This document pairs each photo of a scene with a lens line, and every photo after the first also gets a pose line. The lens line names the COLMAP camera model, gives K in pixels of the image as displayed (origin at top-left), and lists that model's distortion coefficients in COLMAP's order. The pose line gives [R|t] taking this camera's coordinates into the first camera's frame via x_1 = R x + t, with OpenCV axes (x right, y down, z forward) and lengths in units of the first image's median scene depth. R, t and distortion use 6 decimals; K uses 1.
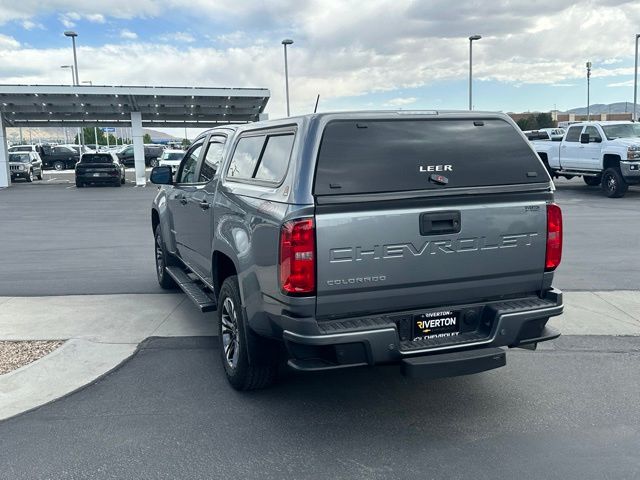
lens RADIAL K [[636.7, 0, 314.3], [0, 636.7, 239.7], [0, 0, 1]] dist [0.183756, -0.378477]
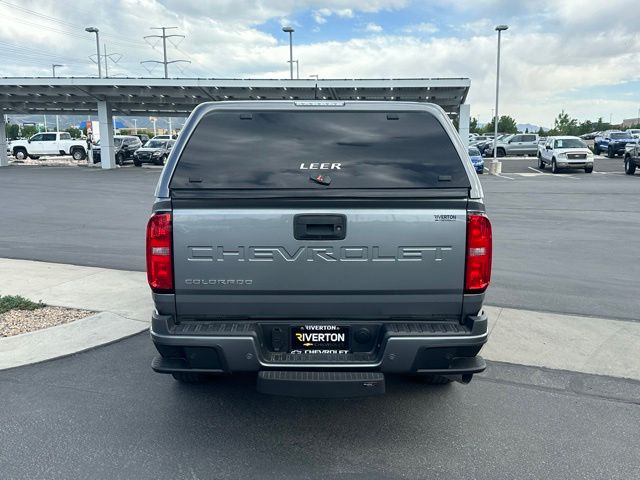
lens RADIAL K [[636.7, 0, 314.3], [0, 636.7, 239.7], [0, 0, 1]] dist [0.183756, -0.378477]
pose [[0.938577, 0.075426, -0.336726, 0.470101], [-0.071004, 0.997151, 0.025446, -0.029541], [0.337686, 0.000025, 0.941259, 0.146714]]
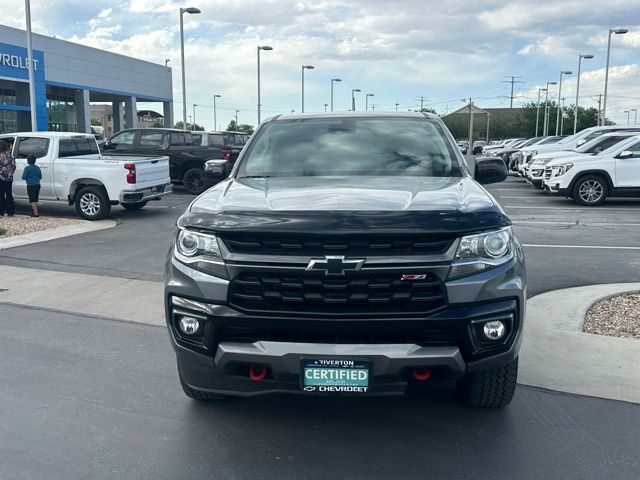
lens RADIAL K [[636.7, 0, 314.3], [0, 636.7, 239.7], [0, 0, 1]] dist [0.183756, -0.378477]
pose [[-0.897816, -0.031934, 0.439211, -0.664725], [0.088420, 0.963984, 0.250833, -0.387673], [-0.431402, 0.264037, -0.862657, 3.016682]]
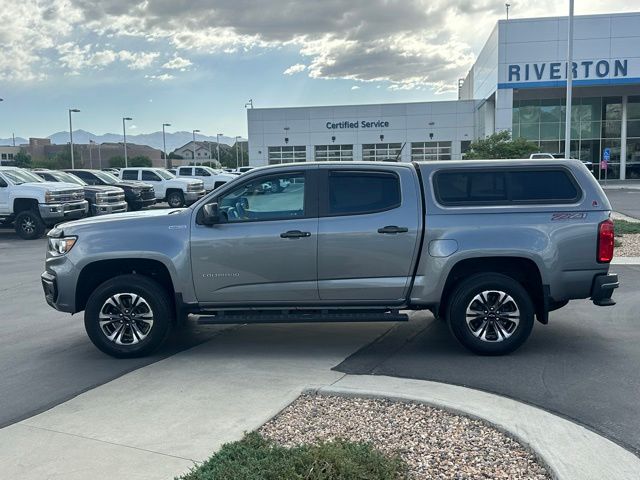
lens RADIAL K [[636.7, 0, 314.3], [0, 636.7, 239.7], [0, 0, 1]] dist [0.183756, -0.378477]
pose [[0.361117, -0.068545, 0.929998, -1.795945], [0.137838, 0.990263, 0.019465, -0.107946], [-0.922277, 0.121160, 0.367049, 0.987186]]
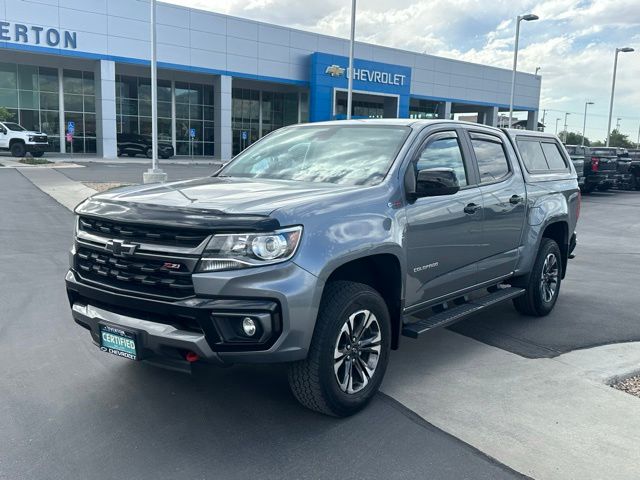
lens RADIAL K [[639.9, 0, 320.0], [0, 639.9, 240.0], [0, 0, 1]] dist [0.163848, -0.294833]
pose [[-0.527326, -0.097830, 0.844012, -1.291936], [0.107493, 0.977686, 0.180484, -0.307365], [-0.842836, 0.185900, -0.505043, 2.562499]]
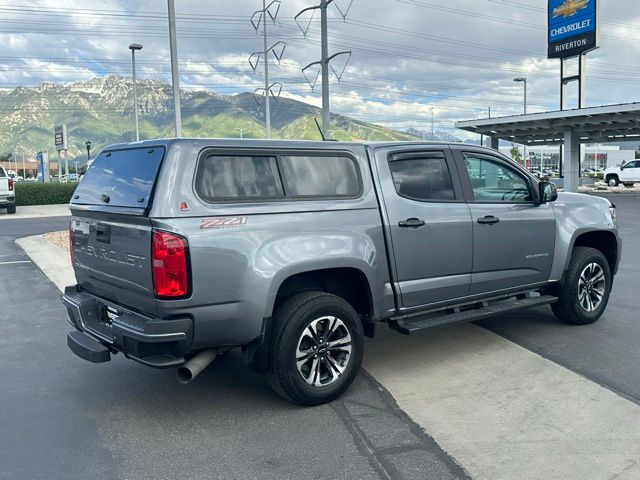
lens RADIAL K [[636.7, 0, 314.3], [0, 636.7, 239.7], [0, 0, 1]] dist [0.183756, -0.378477]
pose [[0.280553, 0.112022, -0.953279, 1.430136], [-0.120416, 0.989427, 0.080831, -0.159209], [0.952255, 0.092113, 0.291076, 0.980987]]
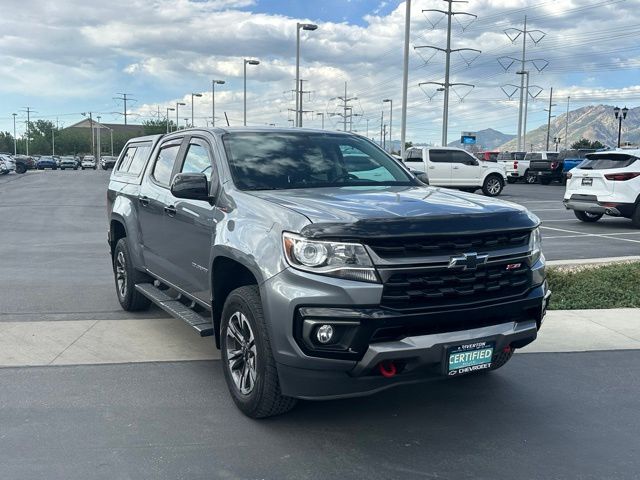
lens RADIAL K [[636.7, 0, 314.3], [0, 636.7, 239.7], [0, 0, 1]] dist [0.183756, -0.378477]
pose [[-0.992540, 0.038949, -0.115533, -0.018042], [0.008195, 0.966770, 0.255516, -0.422846], [0.121646, 0.252663, -0.959877, 3.178847]]
